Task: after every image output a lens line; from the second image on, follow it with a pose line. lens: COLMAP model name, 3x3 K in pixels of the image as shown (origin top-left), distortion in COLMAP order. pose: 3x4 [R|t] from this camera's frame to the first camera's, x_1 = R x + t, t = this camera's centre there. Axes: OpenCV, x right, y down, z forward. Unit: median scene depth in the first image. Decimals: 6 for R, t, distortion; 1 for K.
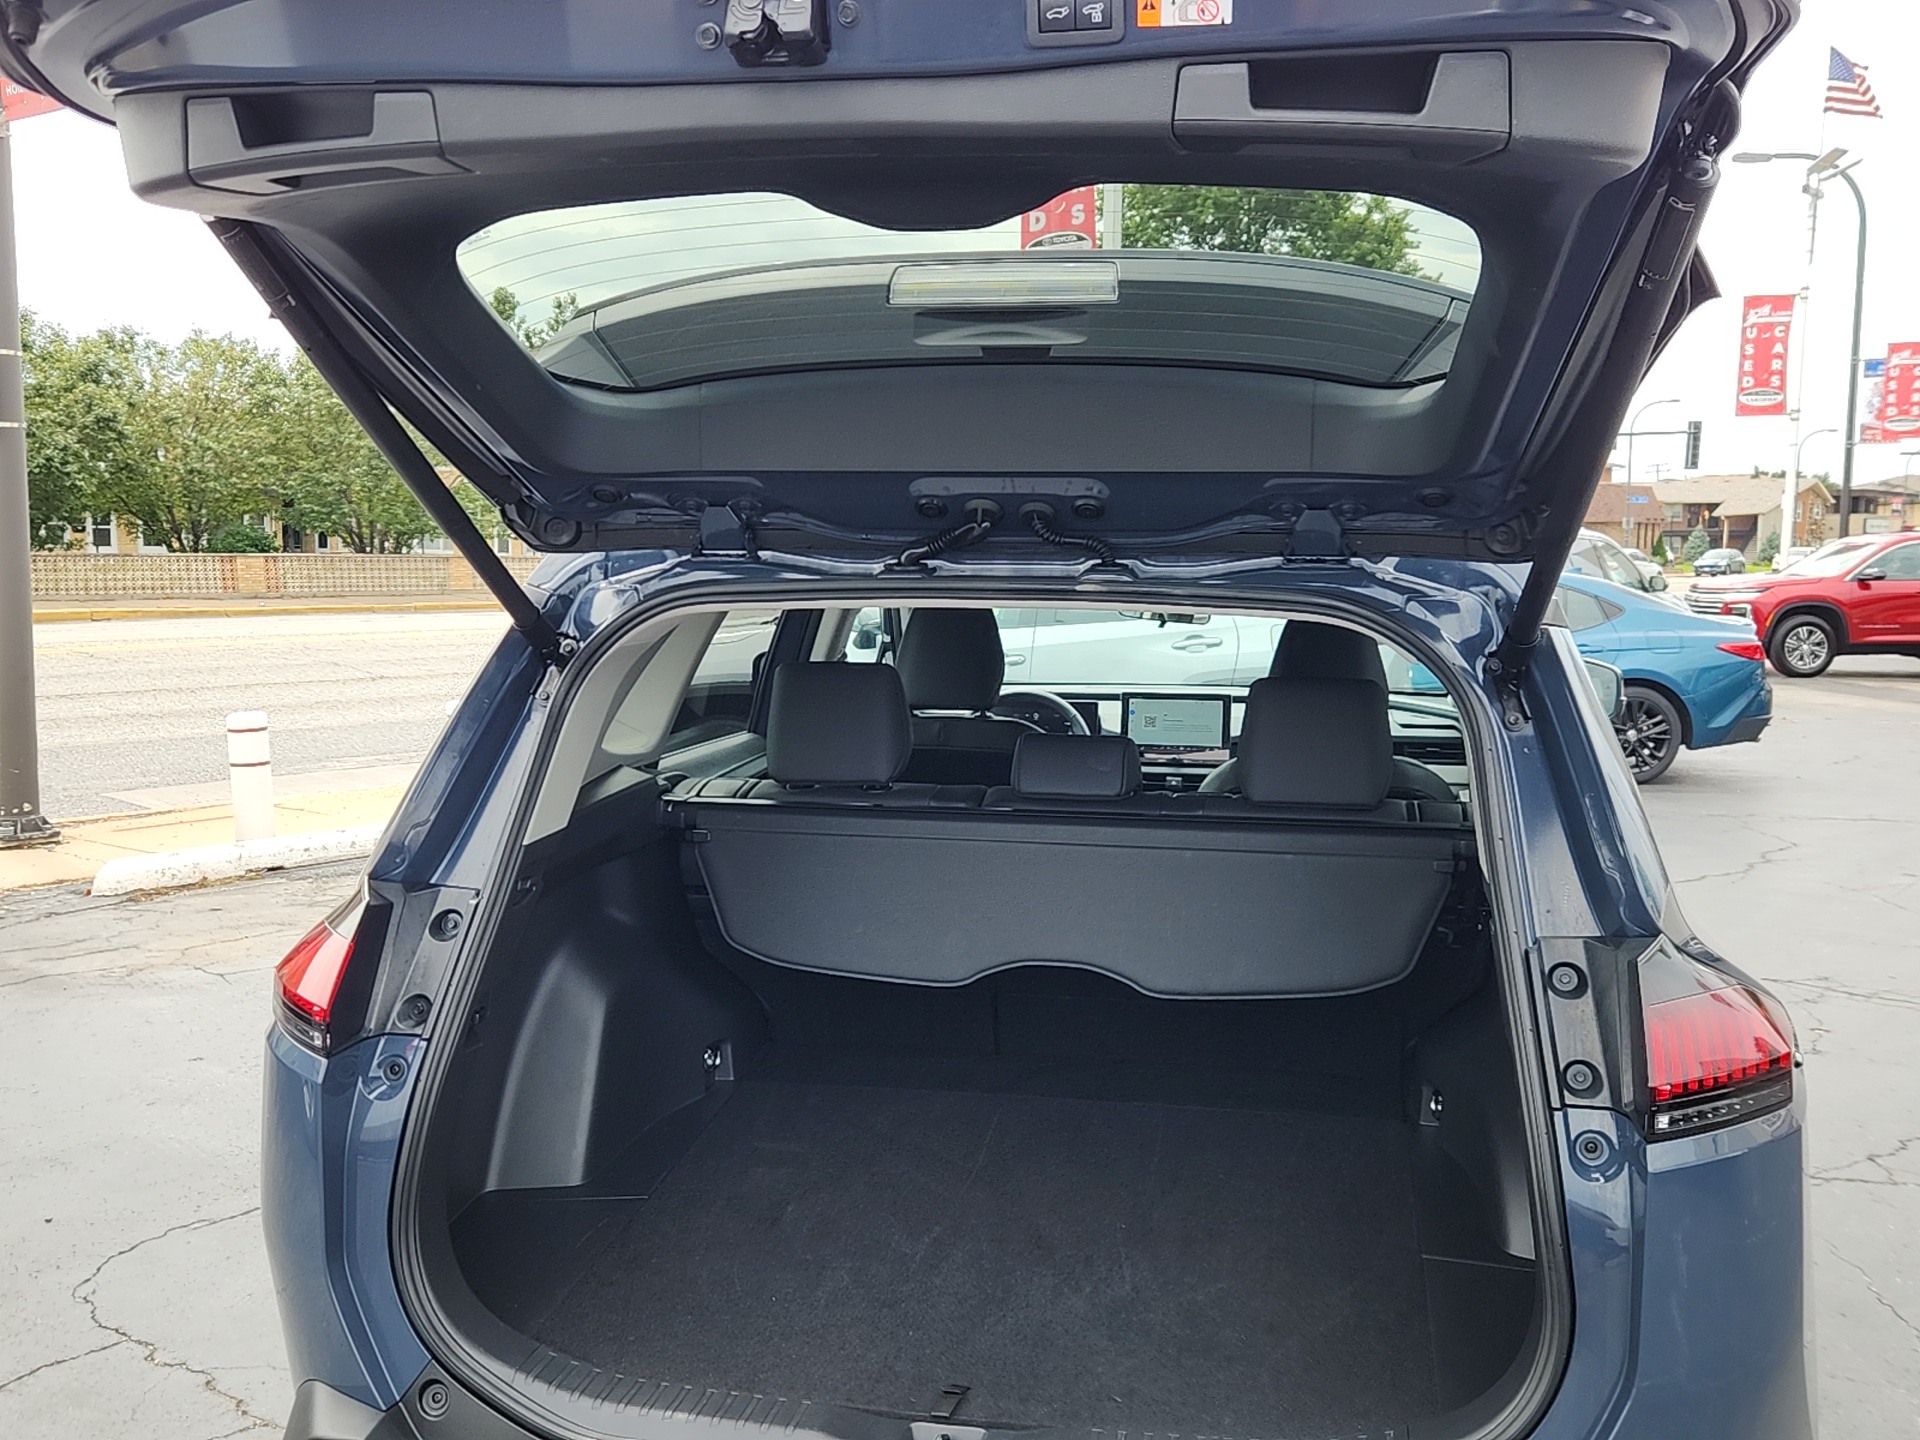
lens RADIAL K [[1827.1, 0, 1041.9], [0, 1827.1, 711.5], [0, 0, 1]] dist [0.109689, -0.192898]
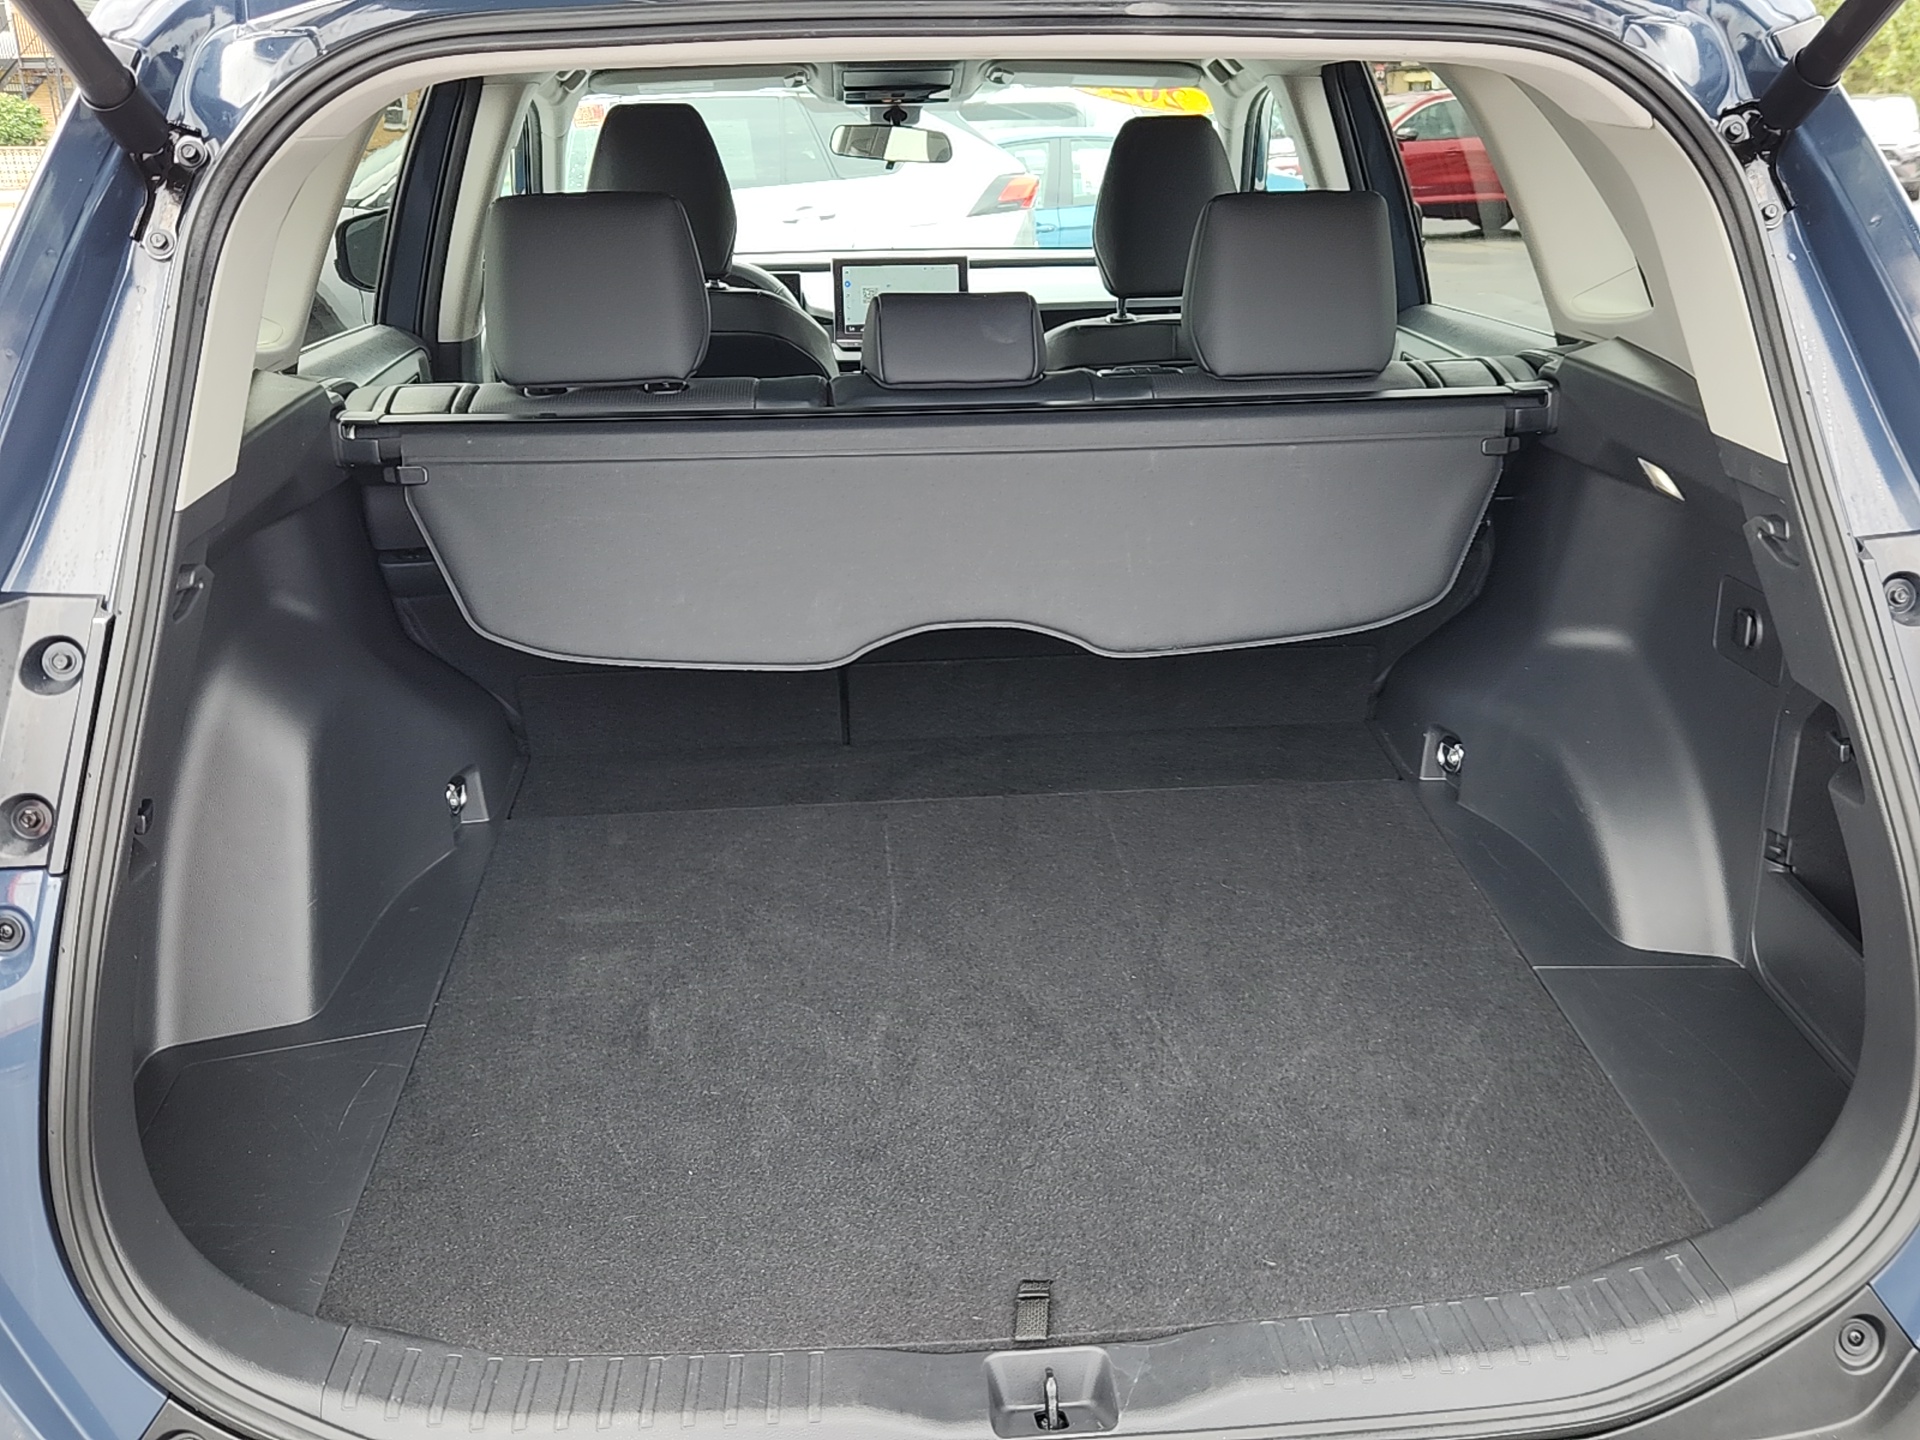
lens RADIAL K [[1827.1, 0, 1041.9], [0, 1827.1, 711.5], [0, 0, 1]] dist [0.109689, -0.192898]
pose [[0.967490, -0.098996, 0.232727, -0.137187], [0.046722, 0.974330, 0.220222, 0.016858], [-0.248554, -0.202190, 0.947280, 0.325535]]
